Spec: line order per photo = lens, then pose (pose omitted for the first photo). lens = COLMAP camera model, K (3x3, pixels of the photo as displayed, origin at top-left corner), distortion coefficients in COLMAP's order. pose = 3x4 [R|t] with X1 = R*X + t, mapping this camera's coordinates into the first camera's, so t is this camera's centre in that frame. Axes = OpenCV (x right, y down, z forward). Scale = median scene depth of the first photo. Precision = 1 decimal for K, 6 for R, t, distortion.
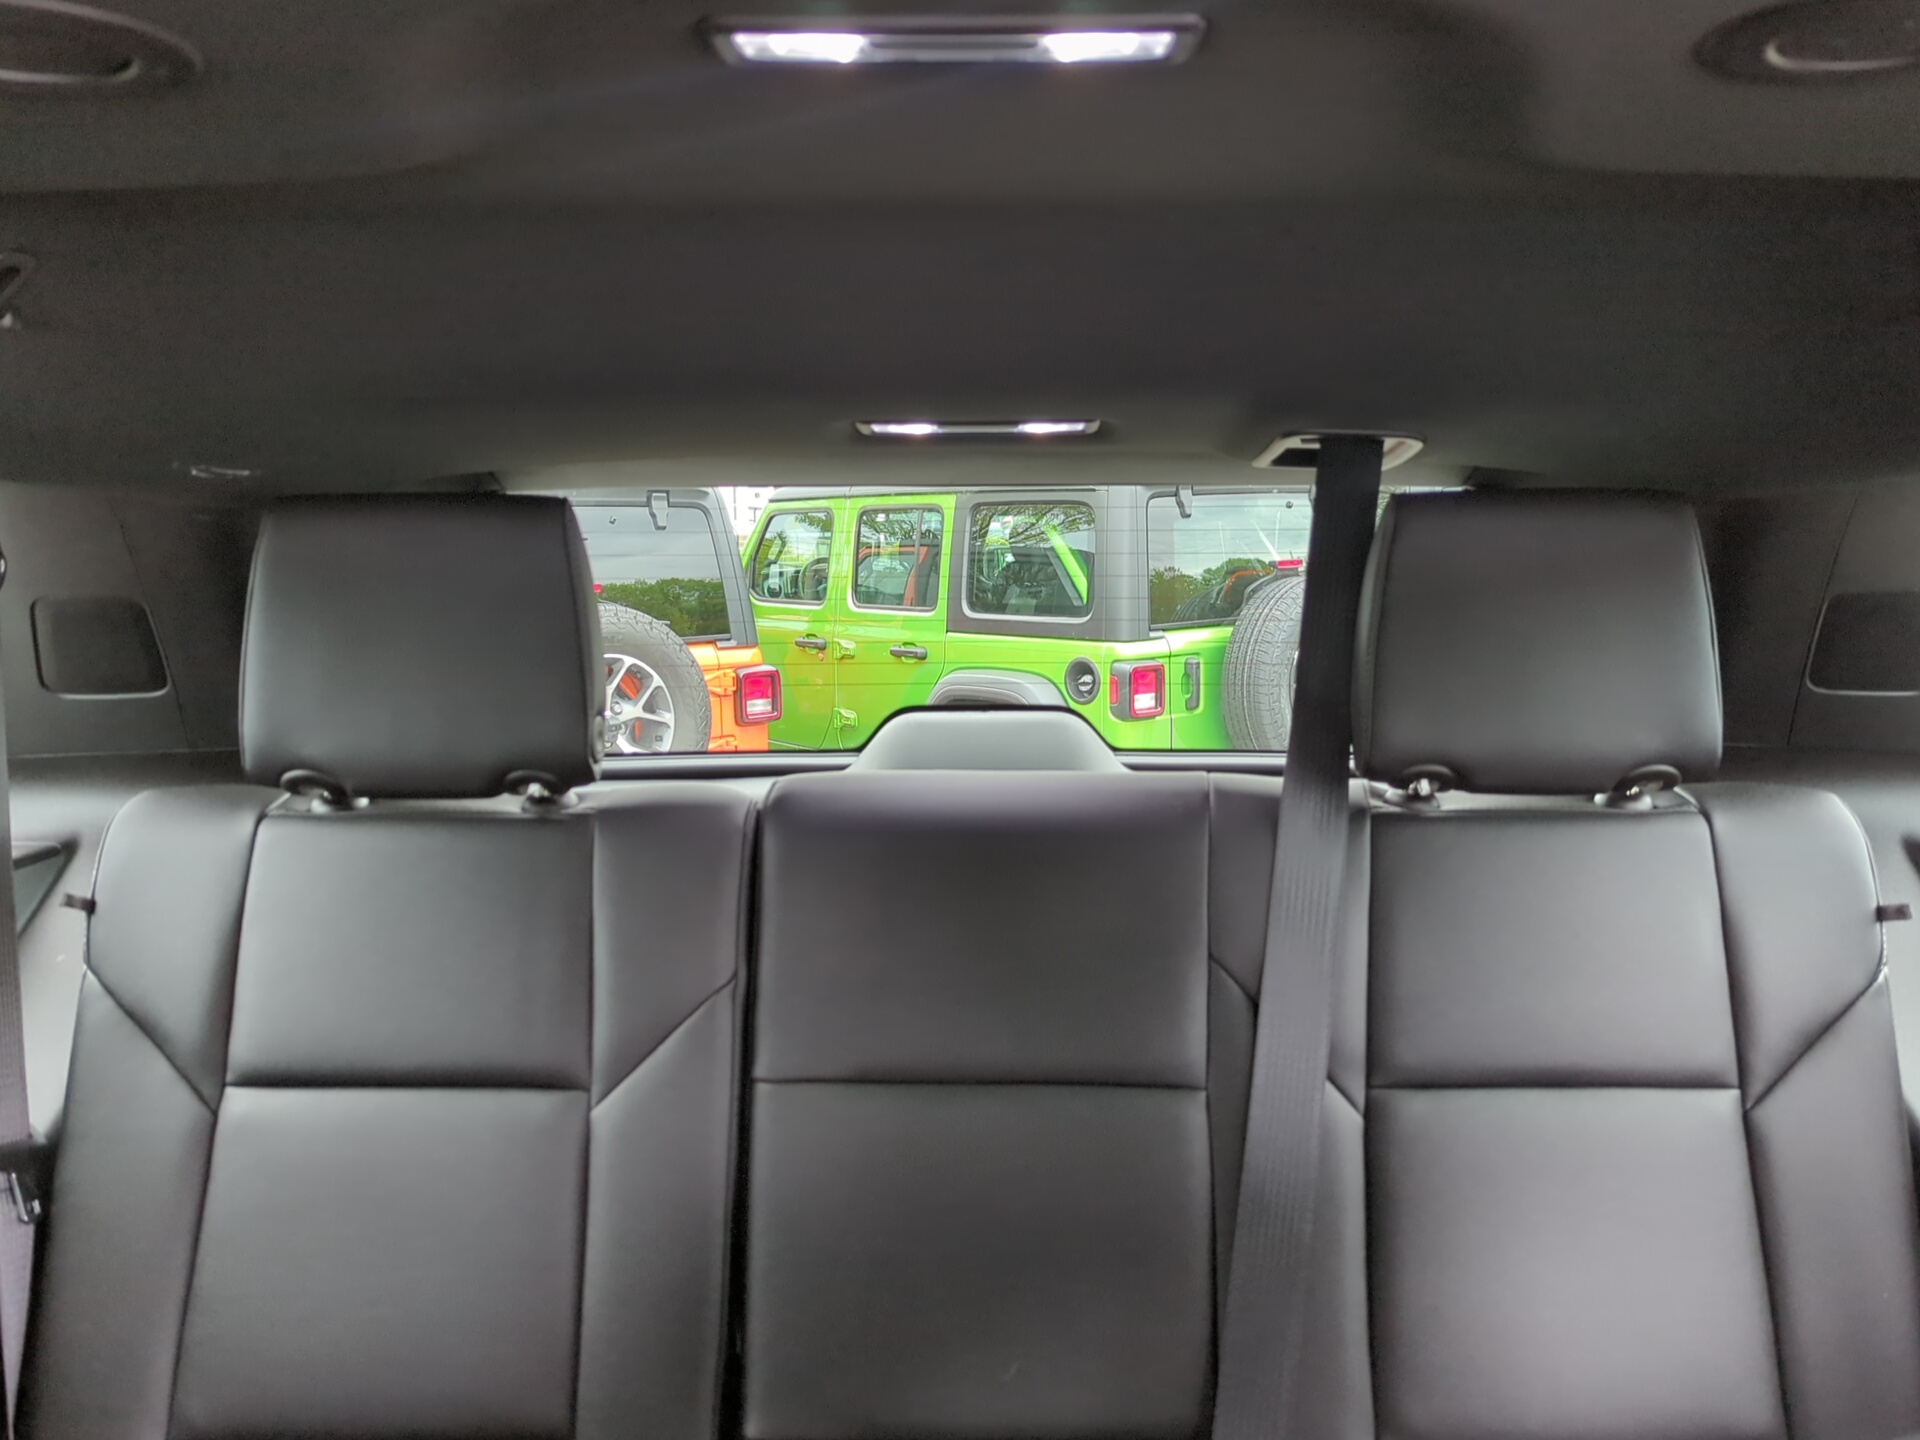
lens RADIAL K [[1557.9, 0, 976.7], [0, 1557.9, 693.8], [0, 0, 1]] dist [0.051762, -0.061149]
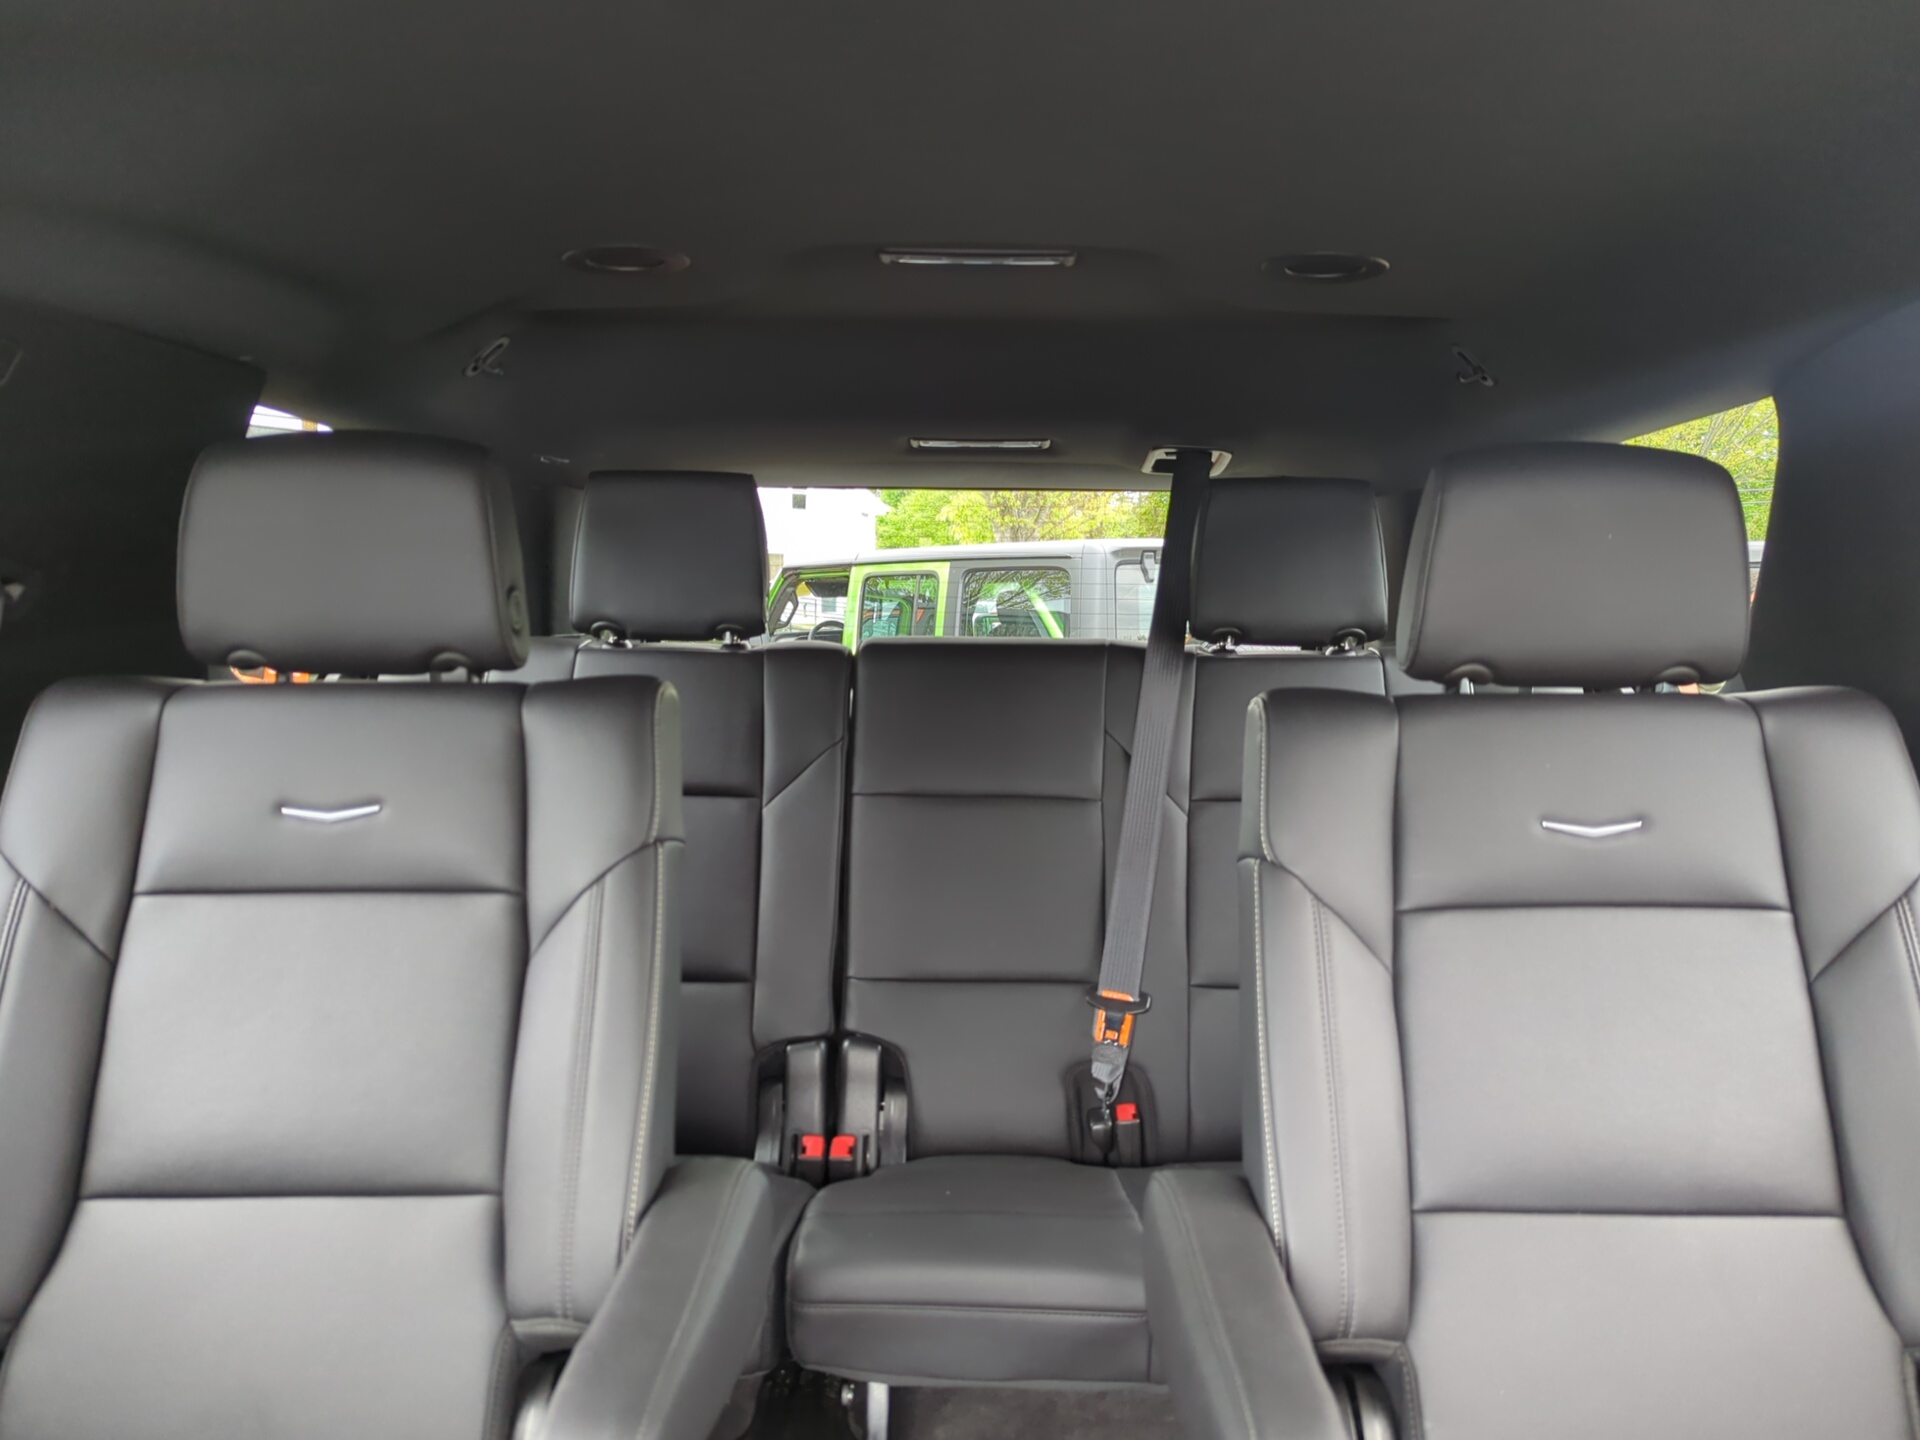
lens RADIAL K [[1557.9, 0, 976.7], [0, 1557.9, 693.8], [0, 0, 1]] dist [0.051762, -0.061149]
pose [[0.999861, 0.014058, 0.008939, -0.015922], [-0.013466, 0.997915, -0.063120, 0.232488], [-0.009808, 0.062990, 0.997966, -0.769224]]
